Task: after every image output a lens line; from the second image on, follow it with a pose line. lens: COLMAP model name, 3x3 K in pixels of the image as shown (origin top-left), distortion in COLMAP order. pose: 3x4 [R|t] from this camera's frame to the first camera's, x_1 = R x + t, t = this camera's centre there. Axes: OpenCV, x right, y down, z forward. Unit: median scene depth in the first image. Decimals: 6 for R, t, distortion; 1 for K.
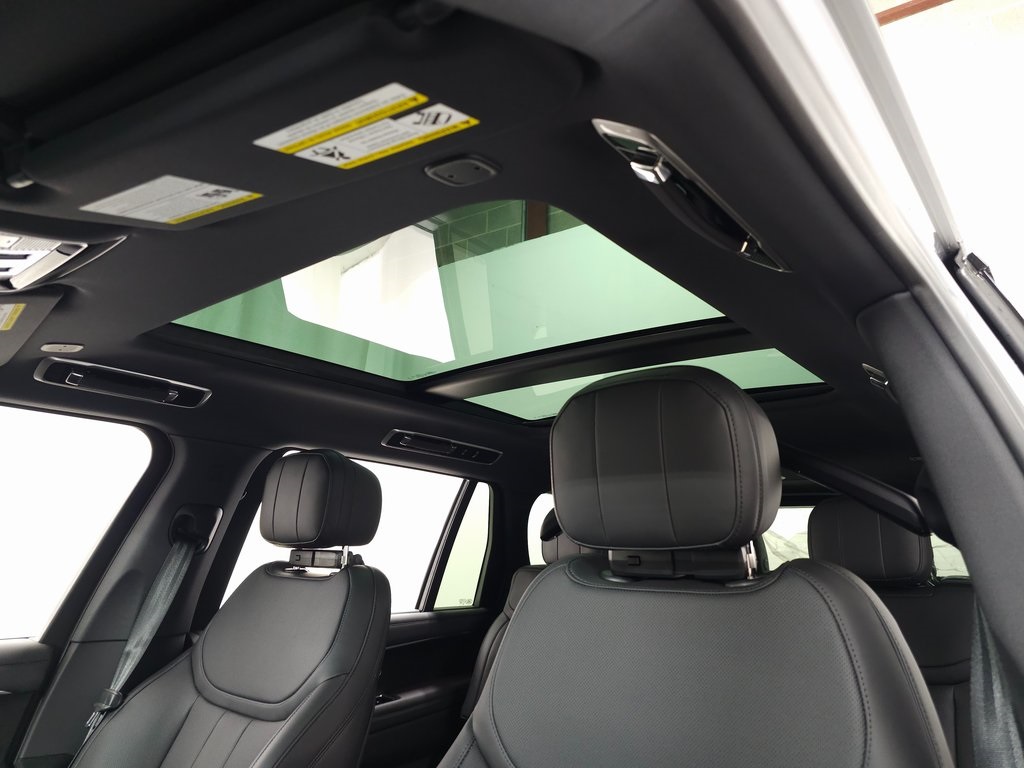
lens RADIAL K [[695.2, 0, 520.4], [0, 695.2, 382.1], [0, 0, 1]] dist [0.042851, -0.043563]
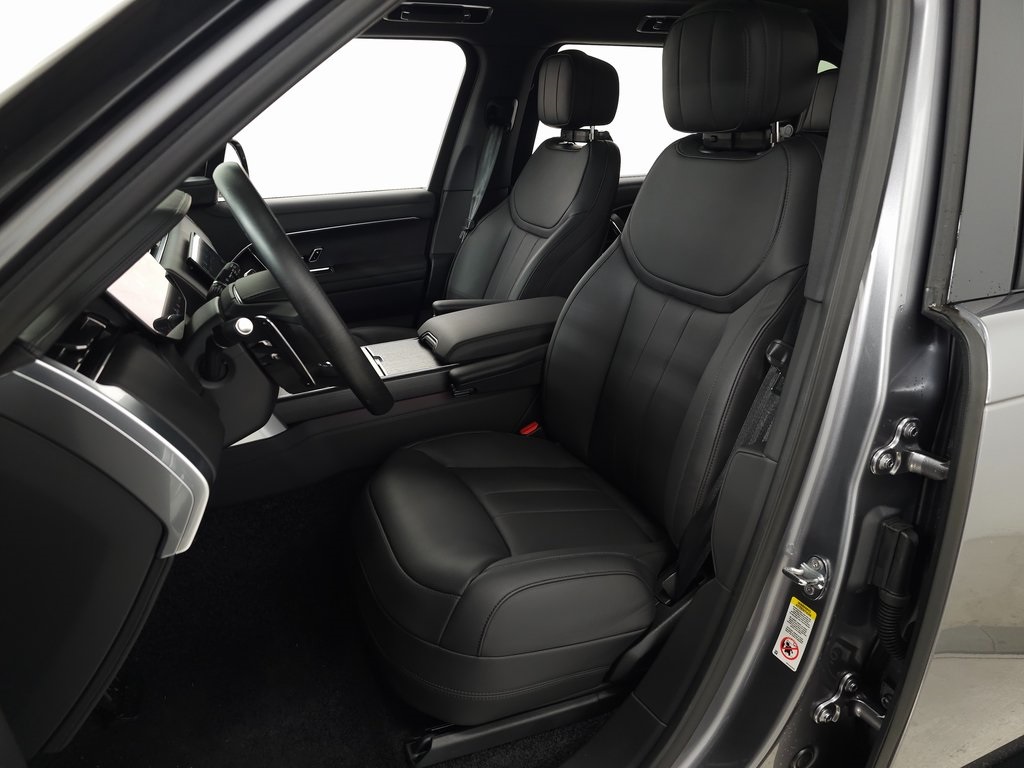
lens RADIAL K [[695.2, 0, 516.4], [0, 695.2, 394.1], [0, 0, 1]] dist [0.042851, -0.043563]
pose [[0.876562, 0.146998, -0.458290, 0.333571], [0.147110, 0.824812, 0.545934, -0.107050], [0.458254, -0.545964, 0.701374, -0.336124]]
